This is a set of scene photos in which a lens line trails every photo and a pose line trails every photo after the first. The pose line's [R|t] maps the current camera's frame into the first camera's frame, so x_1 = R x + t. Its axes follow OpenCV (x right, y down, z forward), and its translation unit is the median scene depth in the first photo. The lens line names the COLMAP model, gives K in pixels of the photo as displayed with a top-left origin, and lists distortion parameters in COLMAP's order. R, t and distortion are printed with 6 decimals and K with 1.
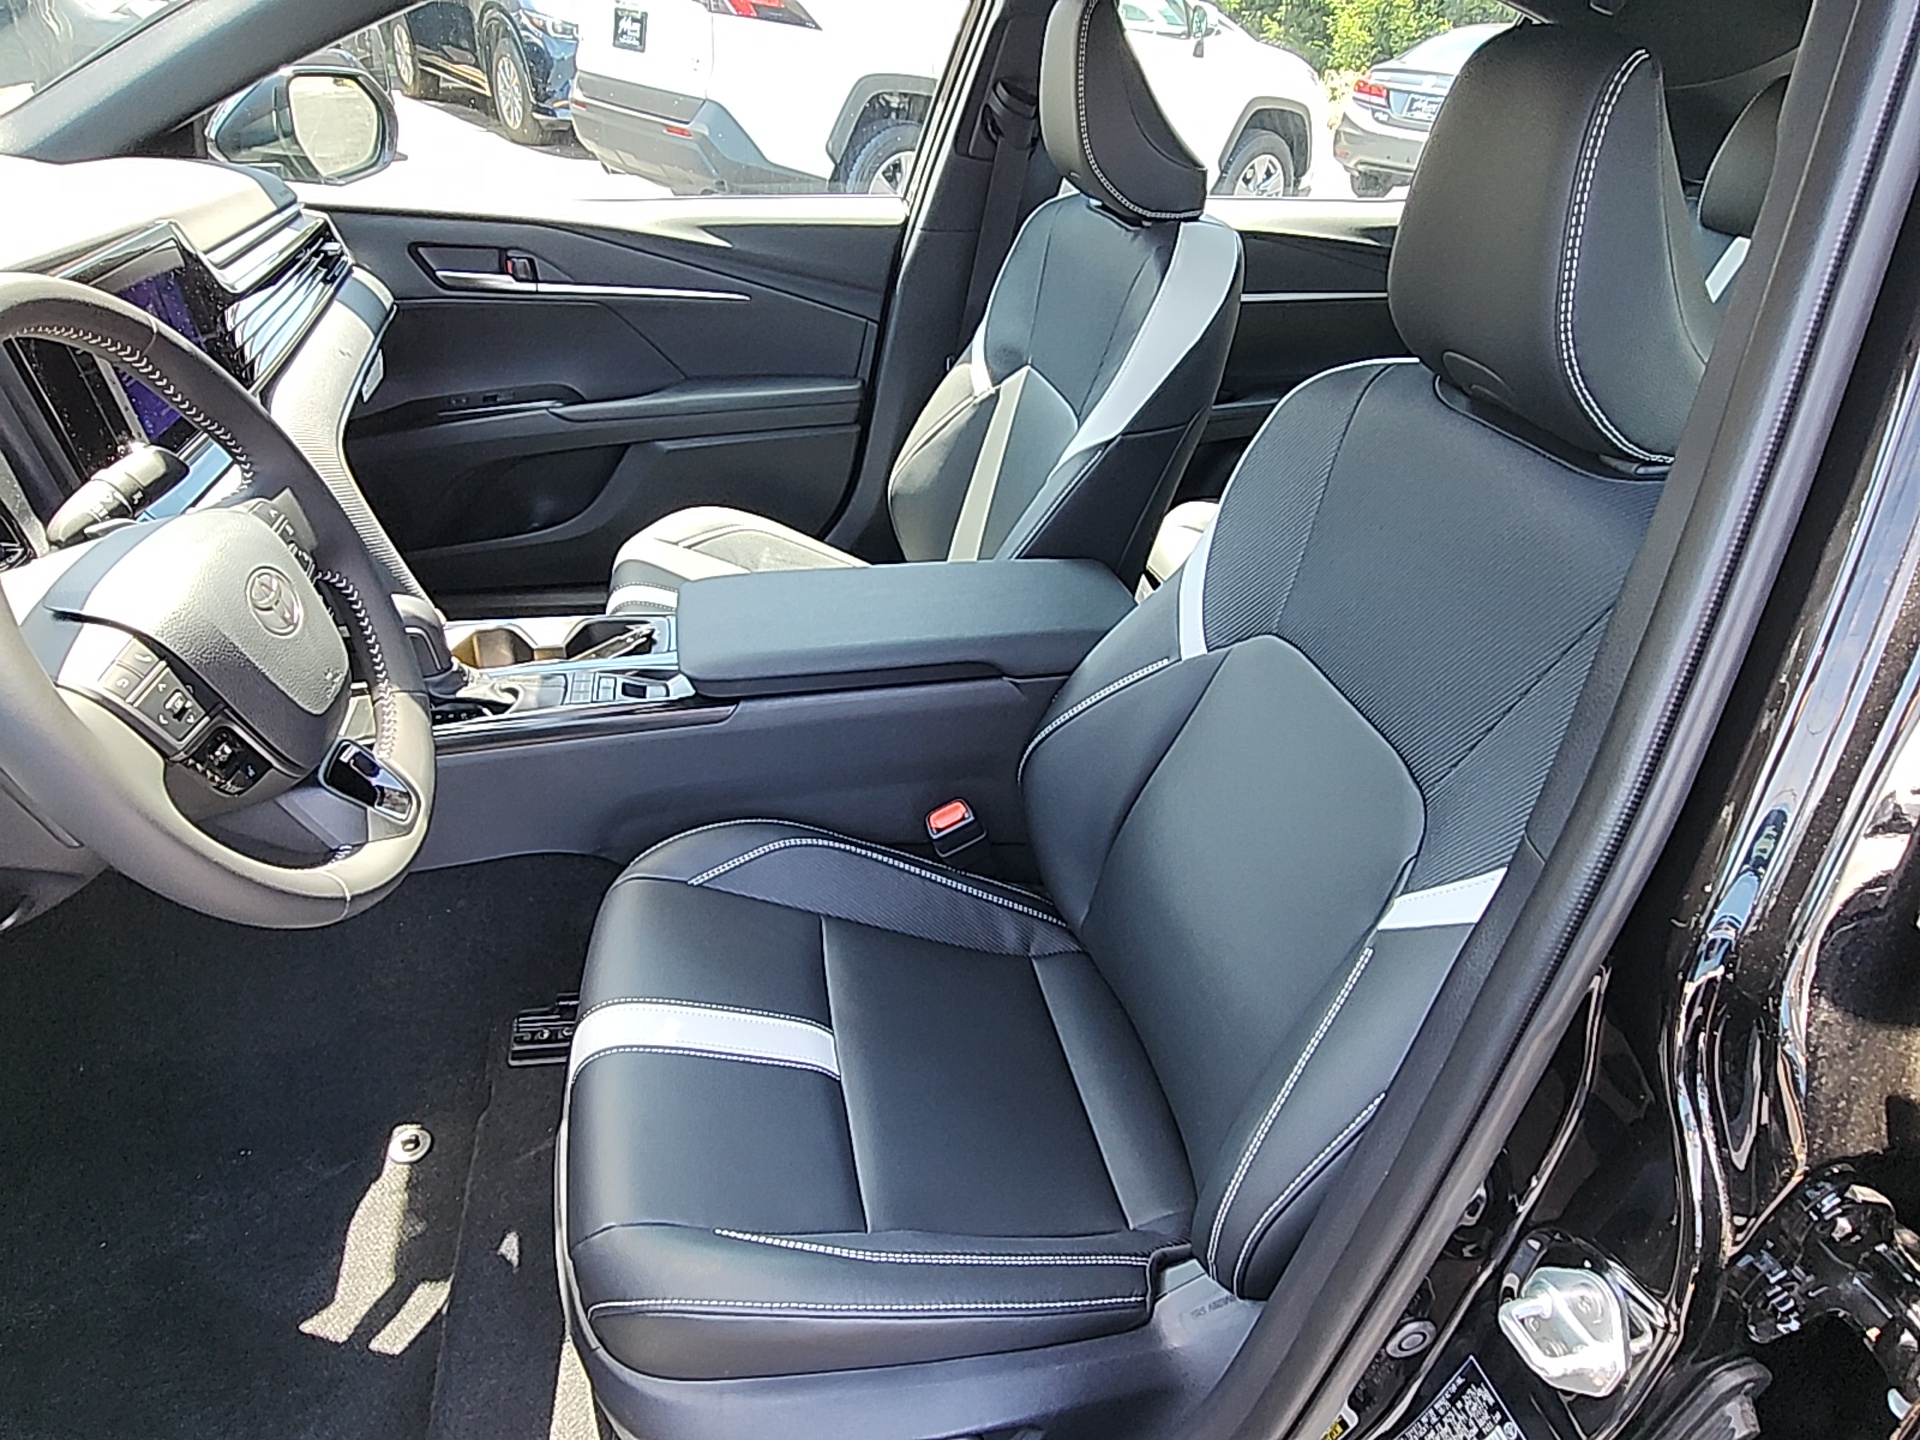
lens RADIAL K [[1261.6, 0, 990.8], [0, 1261.6, 711.0], [0, 0, 1]] dist [-0.001760, 0.001795]
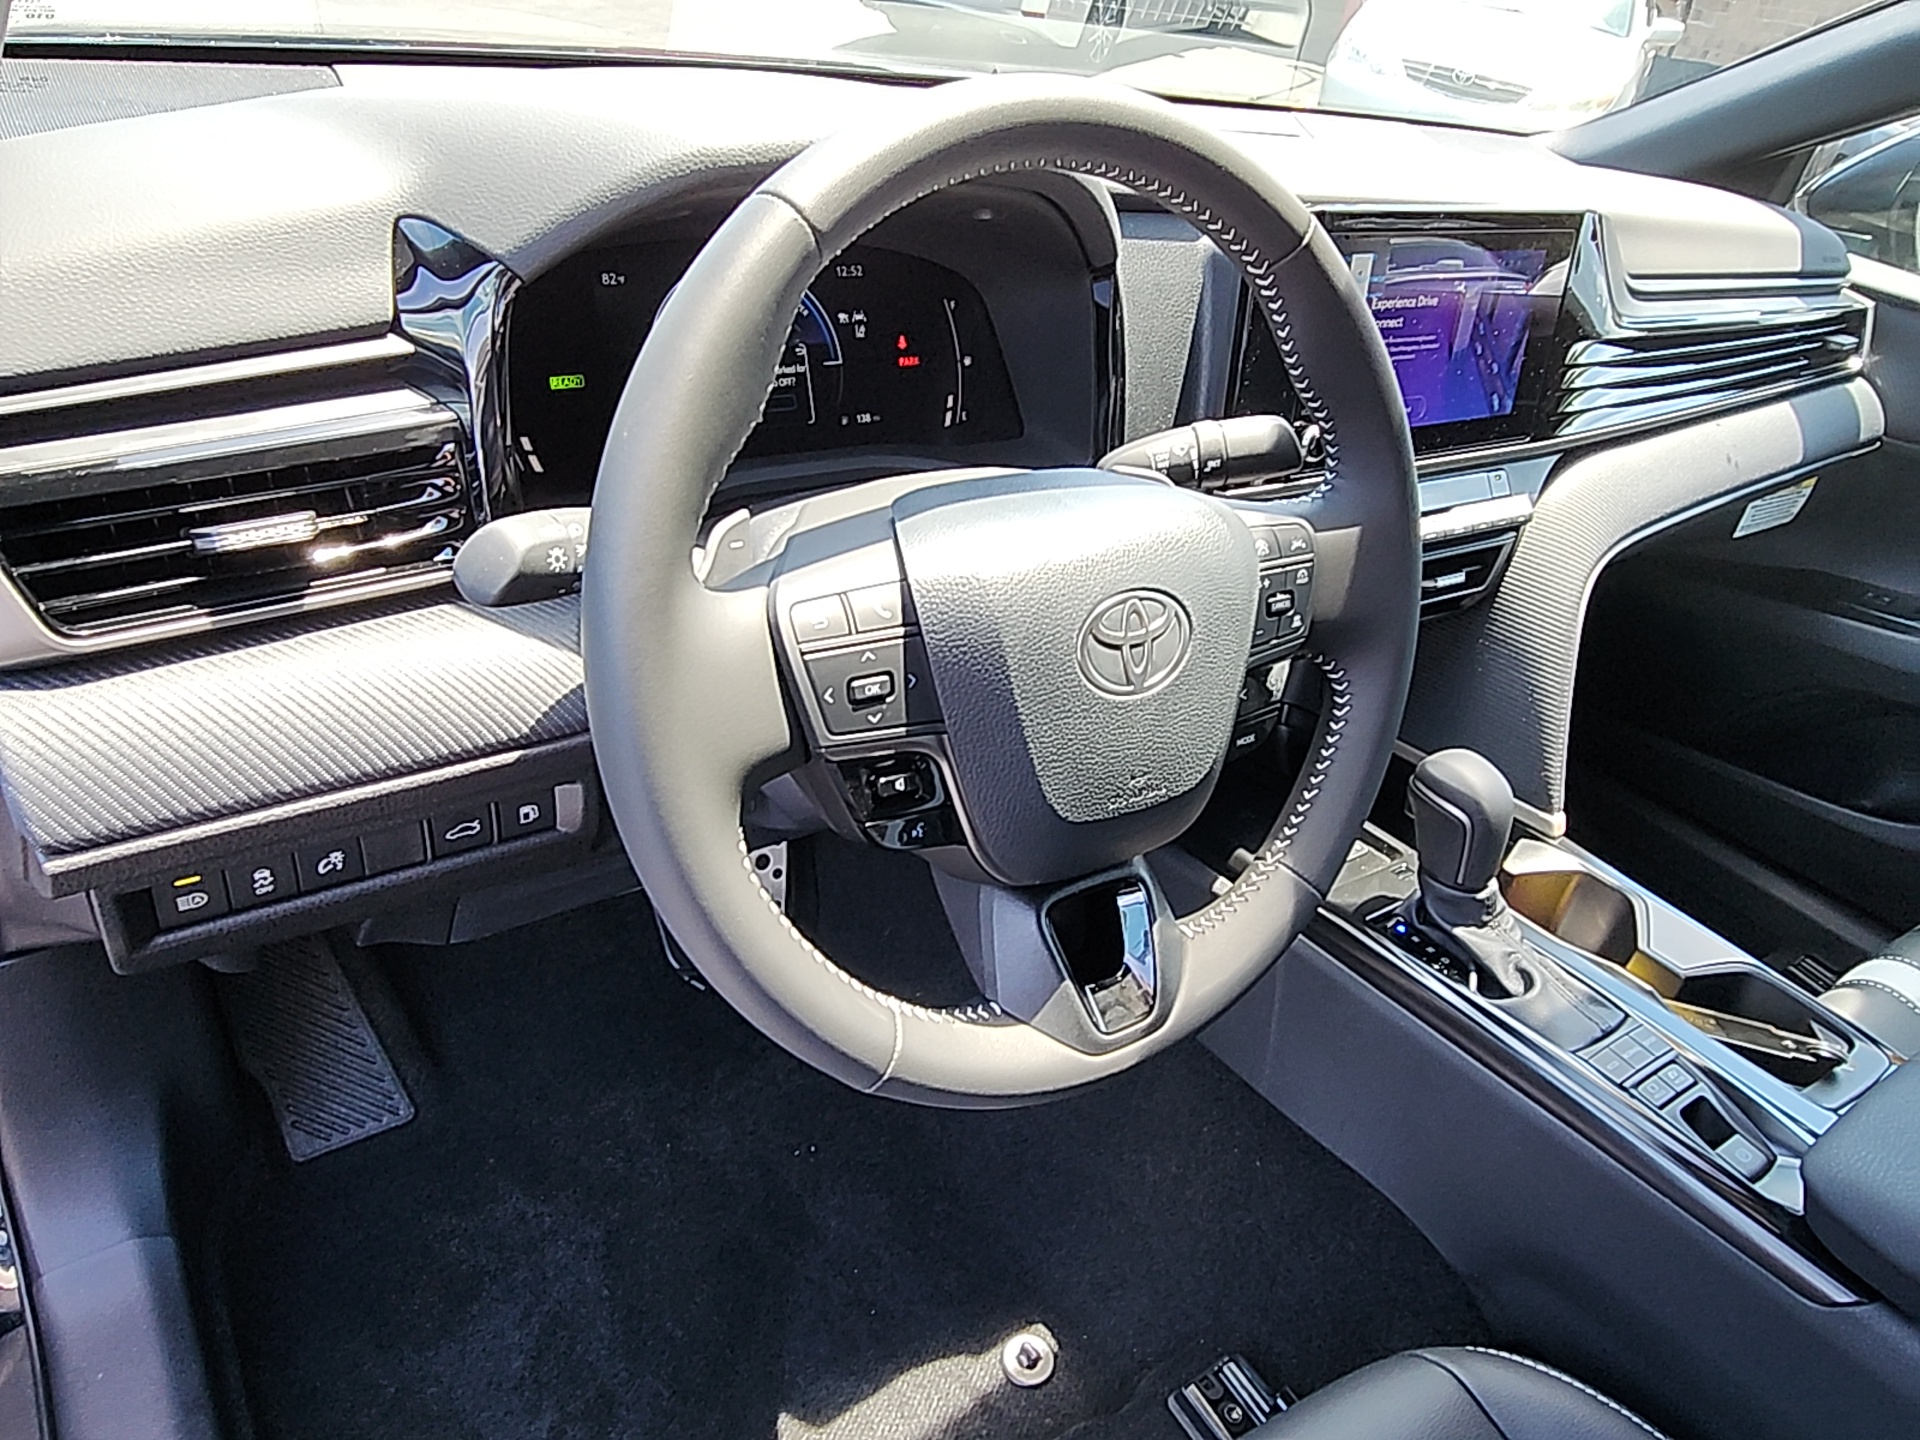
lens RADIAL K [[1261.6, 0, 990.8], [0, 1261.6, 711.0], [0, 0, 1]] dist [-0.001760, 0.001795]
pose [[0.383581, 0.464982, -0.797908, -0.052204], [-0.553163, 0.807540, 0.204671, -0.102664], [0.739511, 0.362865, 0.566967, 0.415171]]
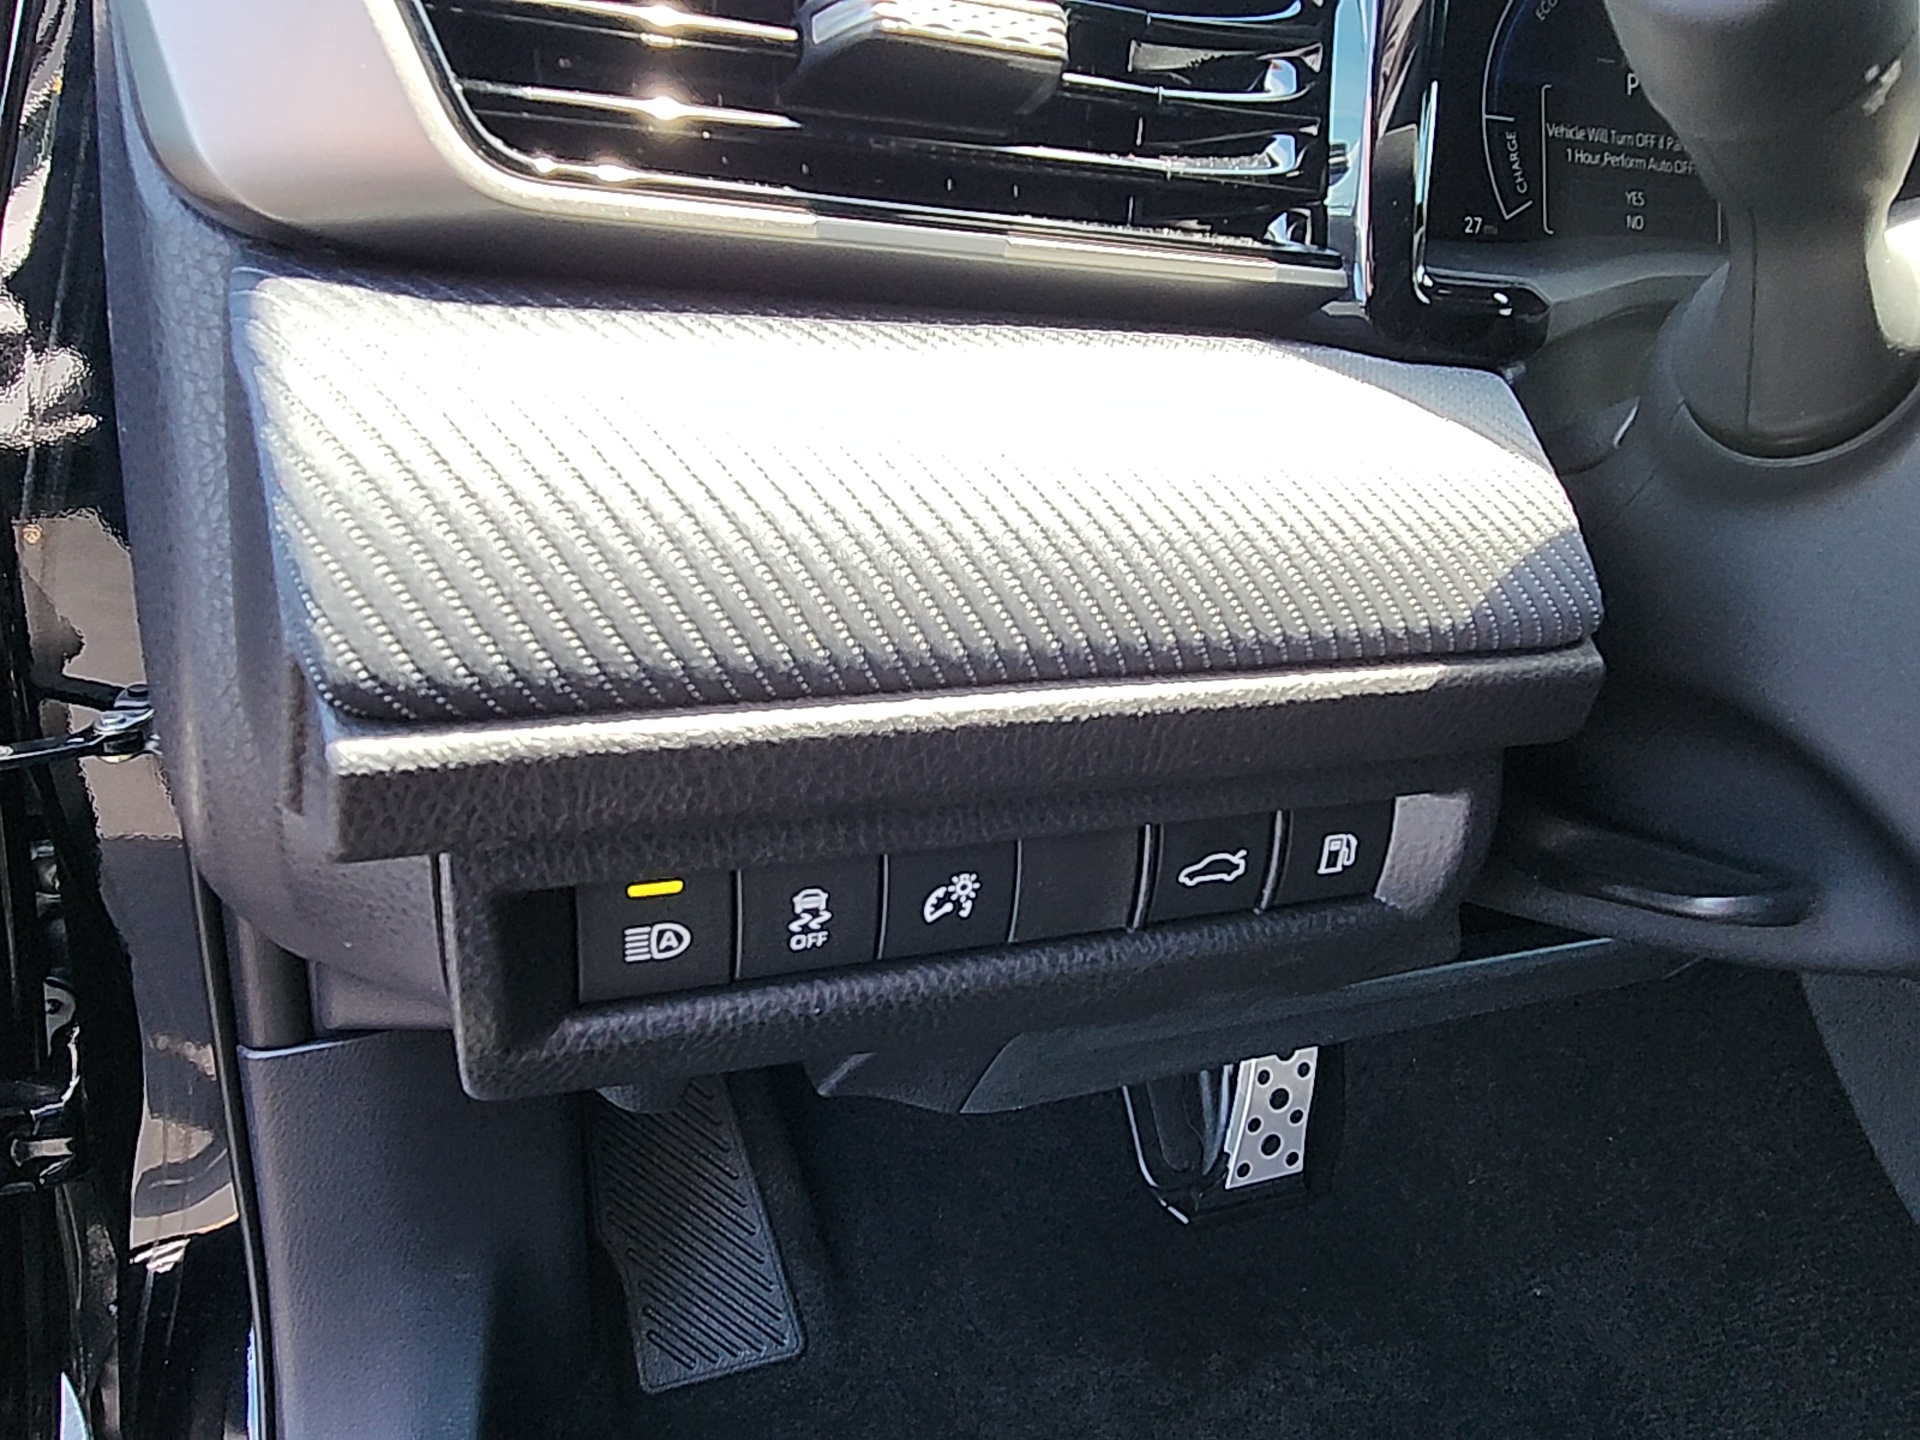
lens RADIAL K [[1261.6, 0, 990.8], [0, 1261.6, 711.0], [0, 0, 1]] dist [-0.001760, 0.001795]
pose [[0.131623, 0.355630, -0.925312, -0.316612], [-0.572098, 0.789549, 0.222072, 0.100289], [0.809555, 0.500140, 0.307378, 0.449362]]
